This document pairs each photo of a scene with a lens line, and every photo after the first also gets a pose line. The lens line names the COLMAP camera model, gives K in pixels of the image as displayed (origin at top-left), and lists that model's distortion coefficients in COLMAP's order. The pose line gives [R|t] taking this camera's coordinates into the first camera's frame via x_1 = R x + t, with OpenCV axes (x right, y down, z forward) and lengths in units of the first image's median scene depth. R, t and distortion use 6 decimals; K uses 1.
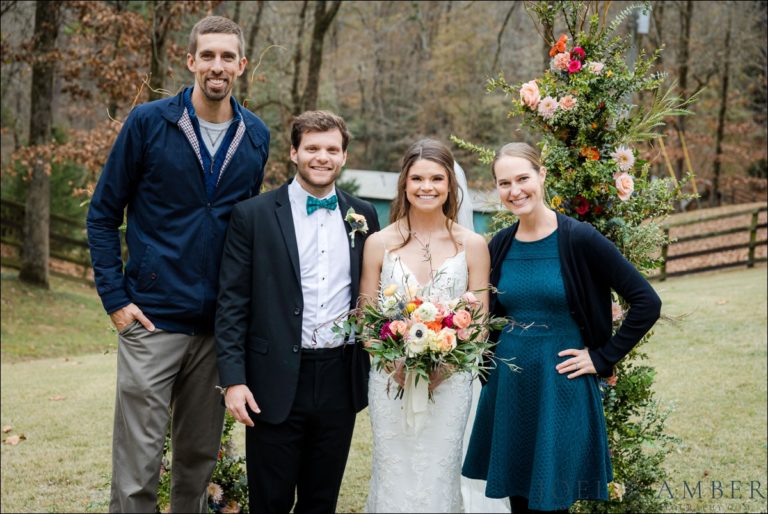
lens RADIAL K [[1264.8, 0, 386.6], [0, 1264.8, 268.6], [0, 0, 1]] dist [0.041966, -0.063911]
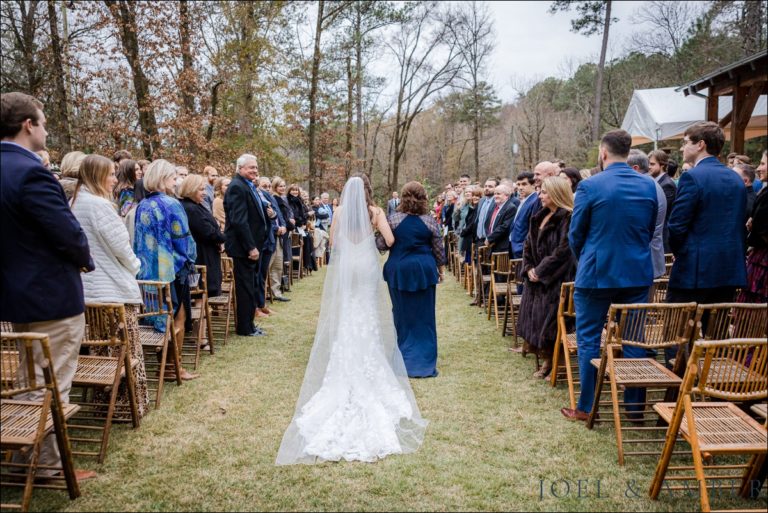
lens RADIAL K [[600.0, 0, 384.0], [0, 600.0, 256.5], [0, 0, 1]] dist [-0.009406, -0.001083]
pose [[0.994479, -0.055386, -0.089127, 0.045392], [0.054642, 0.998448, -0.010767, 0.061695], [0.089585, 0.005837, 0.995962, -0.546485]]
